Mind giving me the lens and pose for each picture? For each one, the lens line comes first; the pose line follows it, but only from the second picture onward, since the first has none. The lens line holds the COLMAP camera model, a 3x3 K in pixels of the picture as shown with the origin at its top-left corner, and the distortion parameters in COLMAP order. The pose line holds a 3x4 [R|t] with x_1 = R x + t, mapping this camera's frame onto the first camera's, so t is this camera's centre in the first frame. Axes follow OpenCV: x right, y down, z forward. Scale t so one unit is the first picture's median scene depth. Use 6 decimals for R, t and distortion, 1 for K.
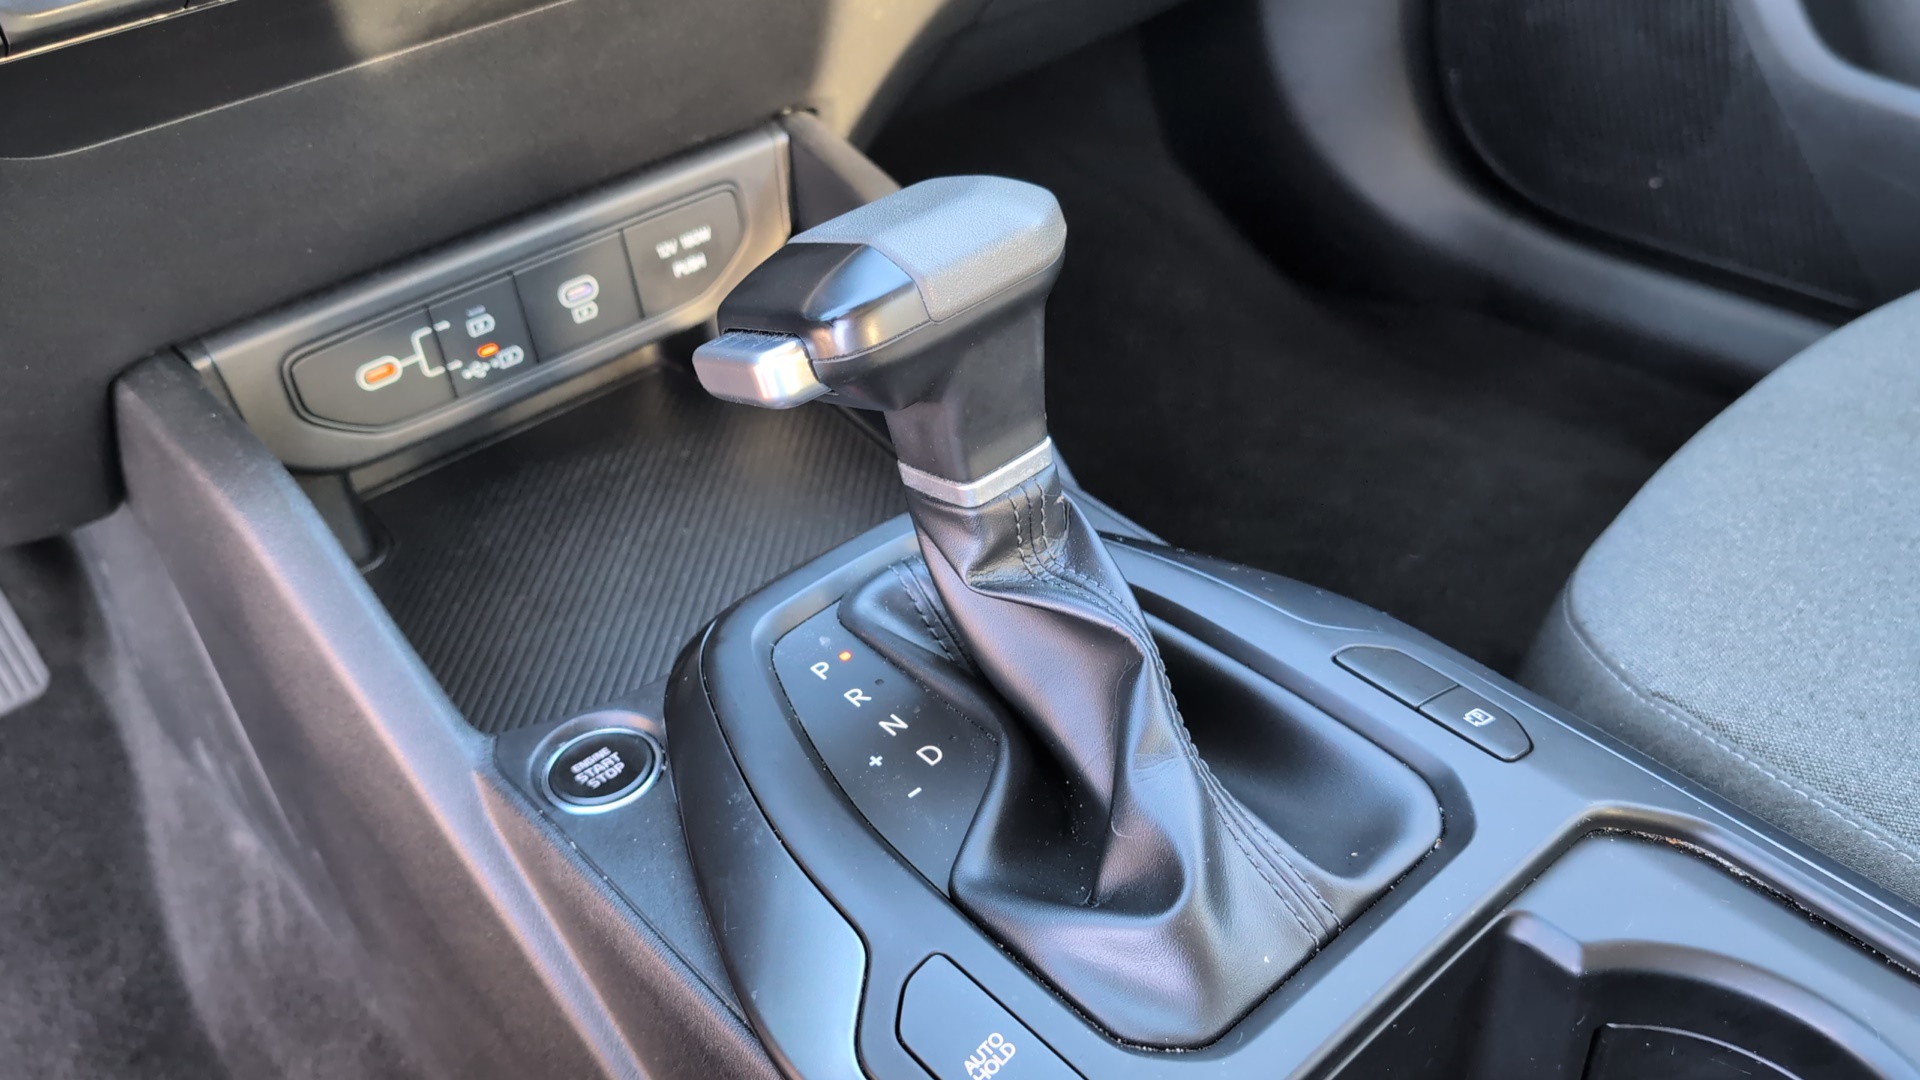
lens RADIAL K [[1597.0, 0, 960.0], [0, 1597.0, 540.0], [0, 0, 1]] dist [-0.016272, -0.005178]
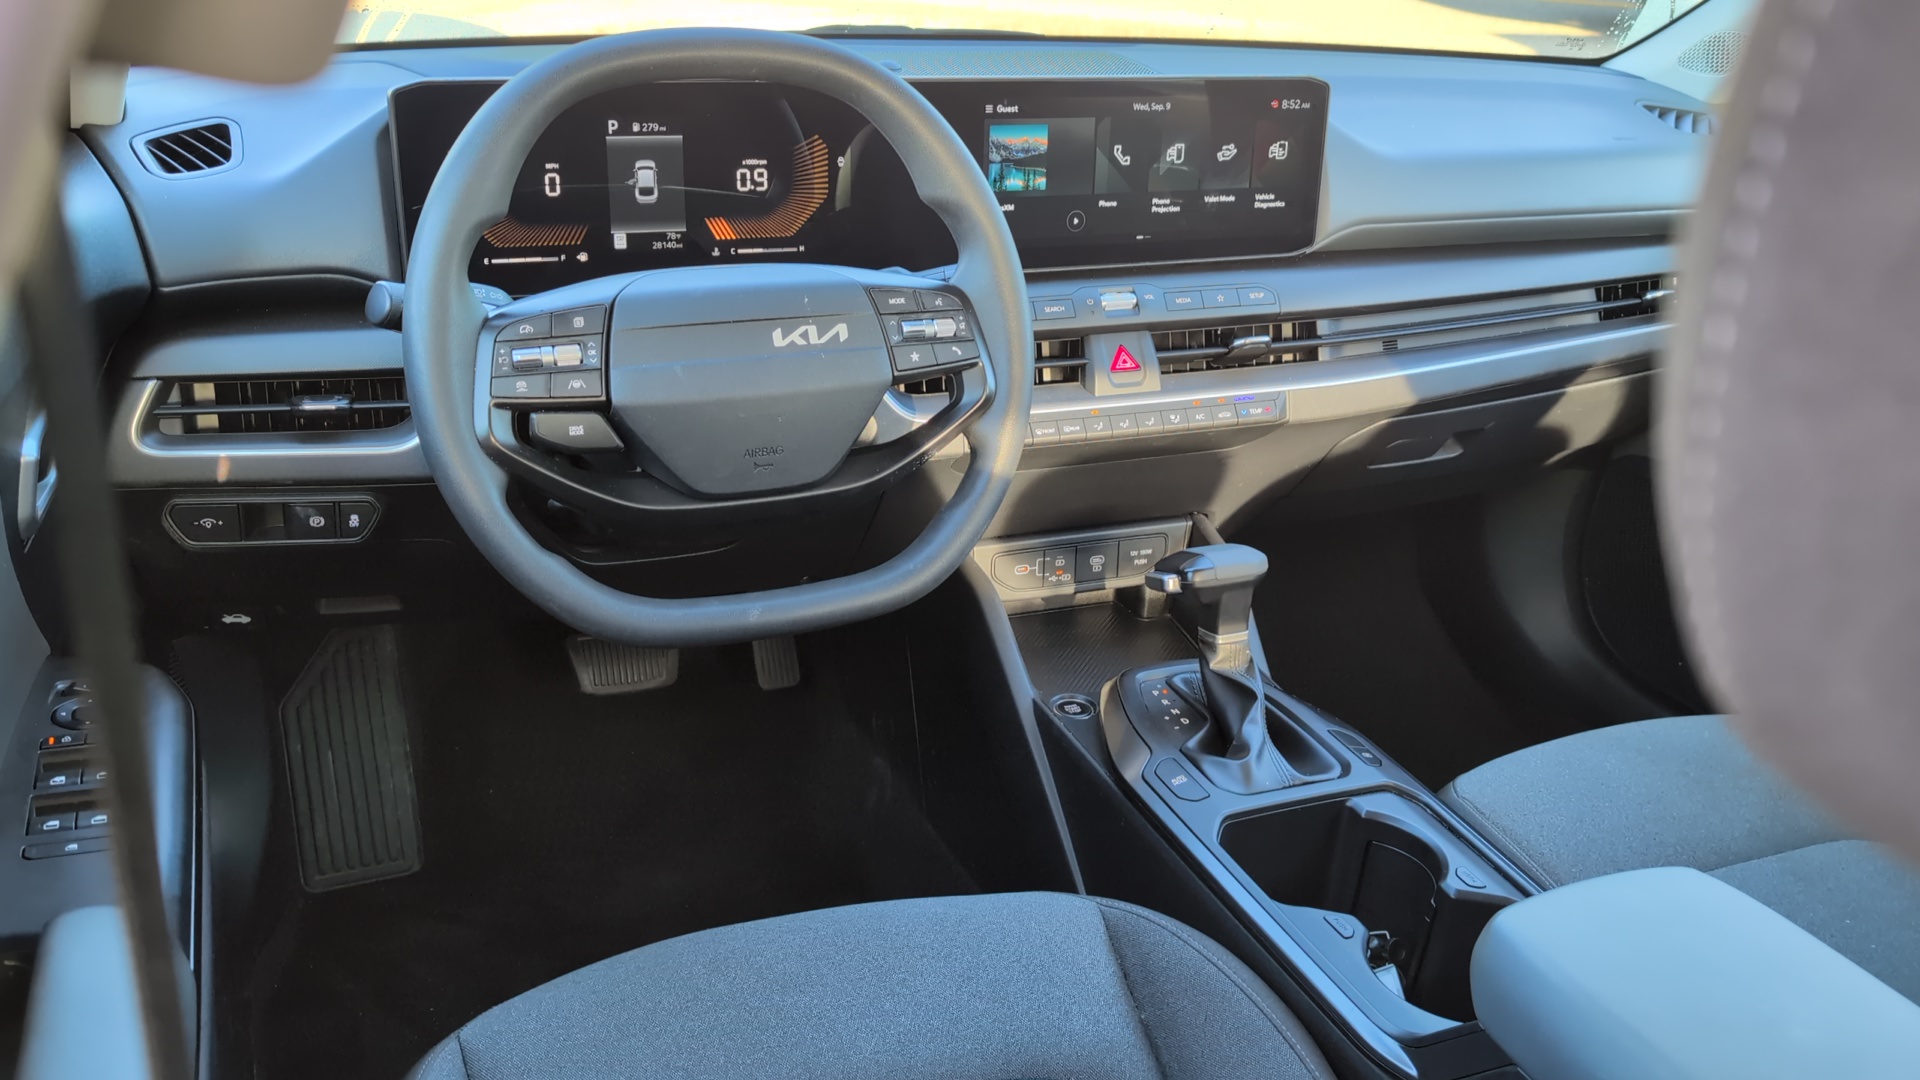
lens RADIAL K [[1576.5, 0, 953.1], [0, 1576.5, 595.4], [0, 0, 1]] dist [0.004945, -0.002993]
pose [[0.940008, 0.238323, -0.244104, 0.205561], [-0.282857, 0.944491, -0.167120, 0.452833], [0.190725, 0.226140, 0.955241, -1.700976]]
